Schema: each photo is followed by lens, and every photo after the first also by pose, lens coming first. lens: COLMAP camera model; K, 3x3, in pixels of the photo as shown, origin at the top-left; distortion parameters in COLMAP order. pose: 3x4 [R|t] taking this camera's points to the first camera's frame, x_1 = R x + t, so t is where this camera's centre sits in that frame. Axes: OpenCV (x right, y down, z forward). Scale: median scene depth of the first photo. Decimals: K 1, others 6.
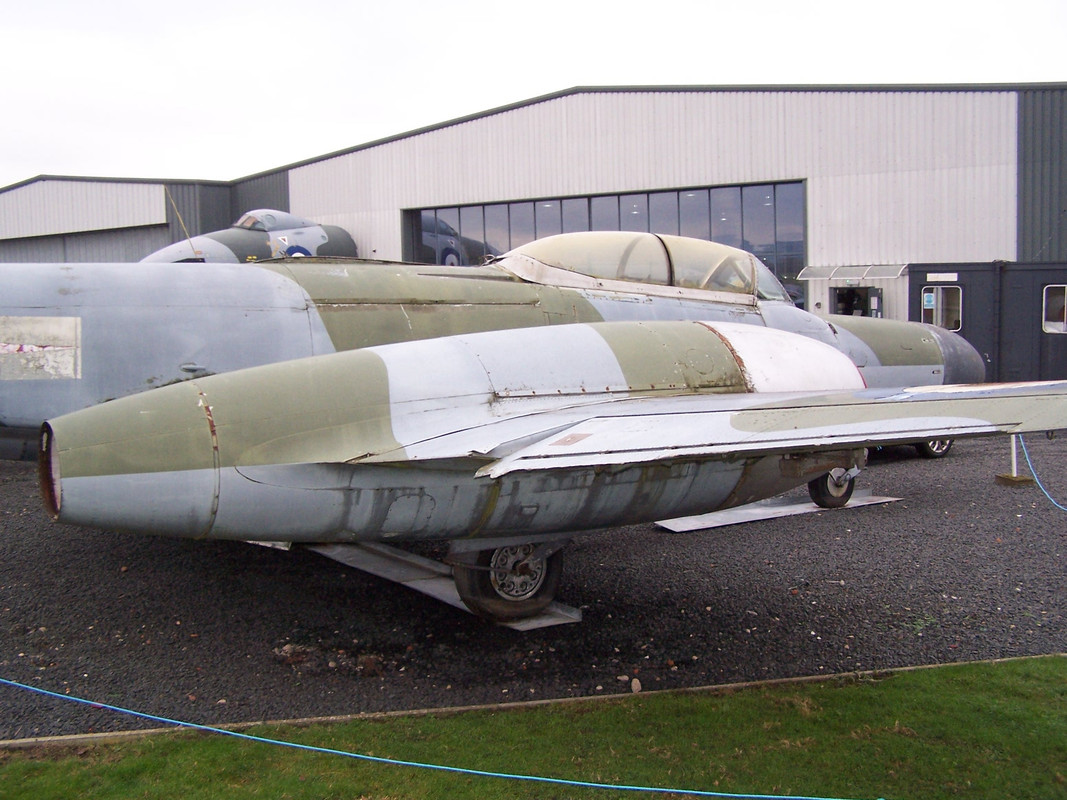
lens RADIAL K [[1205.0, 0, 533.5], [0, 1205.0, 400.0], [0, 0, 1]] dist [-0.209412, 0.374218]
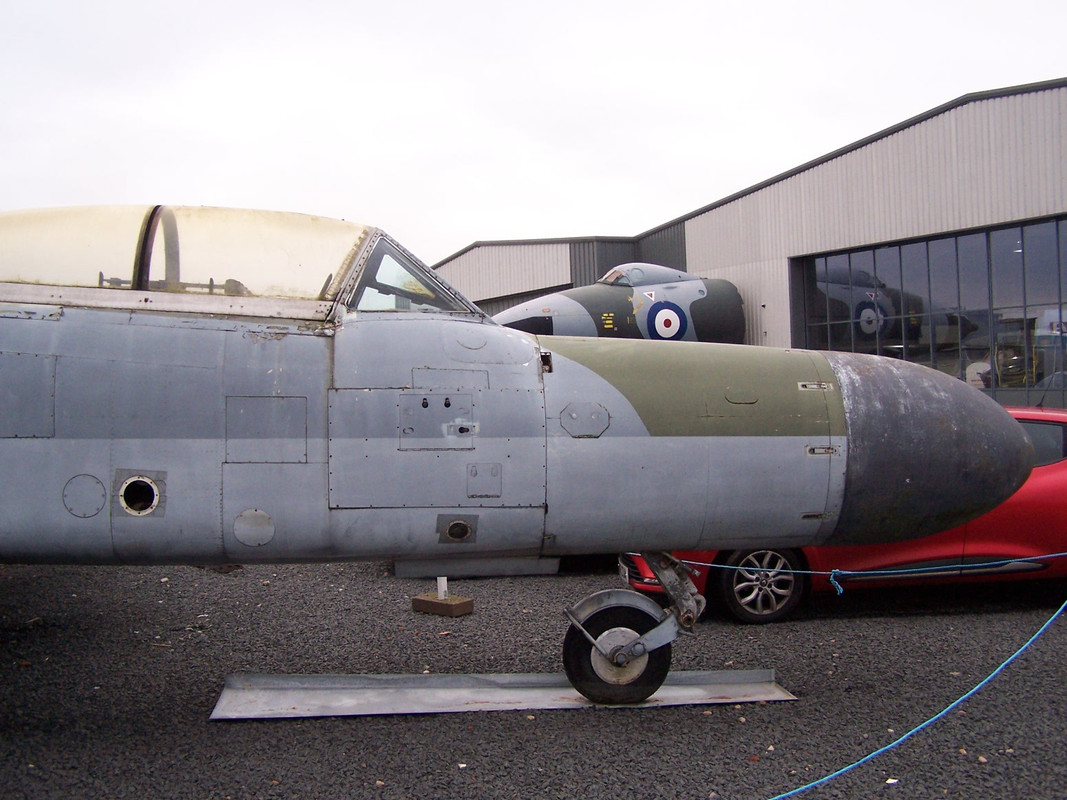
lens RADIAL K [[1205.0, 0, 533.5], [0, 1205.0, 400.0], [0, 0, 1]] dist [-0.209412, 0.374218]
pose [[0.882020, -0.000479, -0.471212, 0.146135], [-0.027098, 0.998293, -0.051737, -0.004854], [0.470432, 0.058402, 0.880502, 0.158124]]
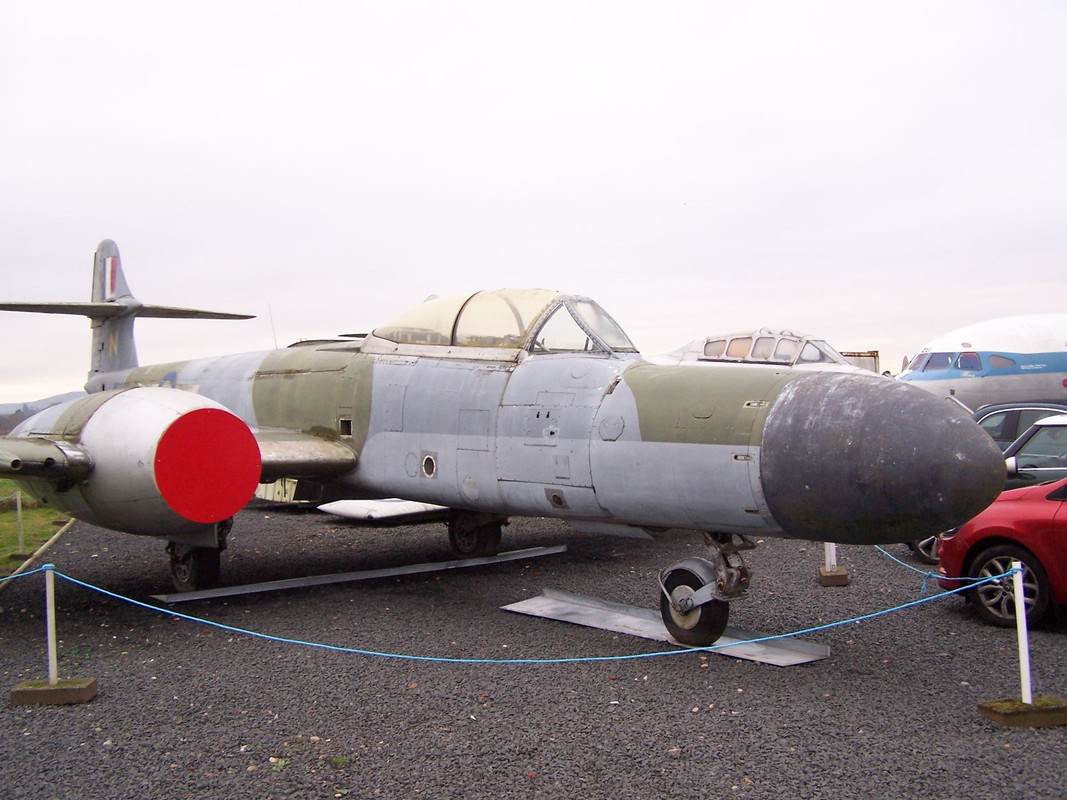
lens RADIAL K [[1205.0, 0, 533.5], [0, 1205.0, 400.0], [0, 0, 1]] dist [-0.209412, 0.374218]
pose [[0.083314, 0.007291, -0.996497, 0.292308], [-0.050500, 0.998719, 0.003086, -0.015309], [0.995243, 0.050066, 0.083576, 0.262798]]
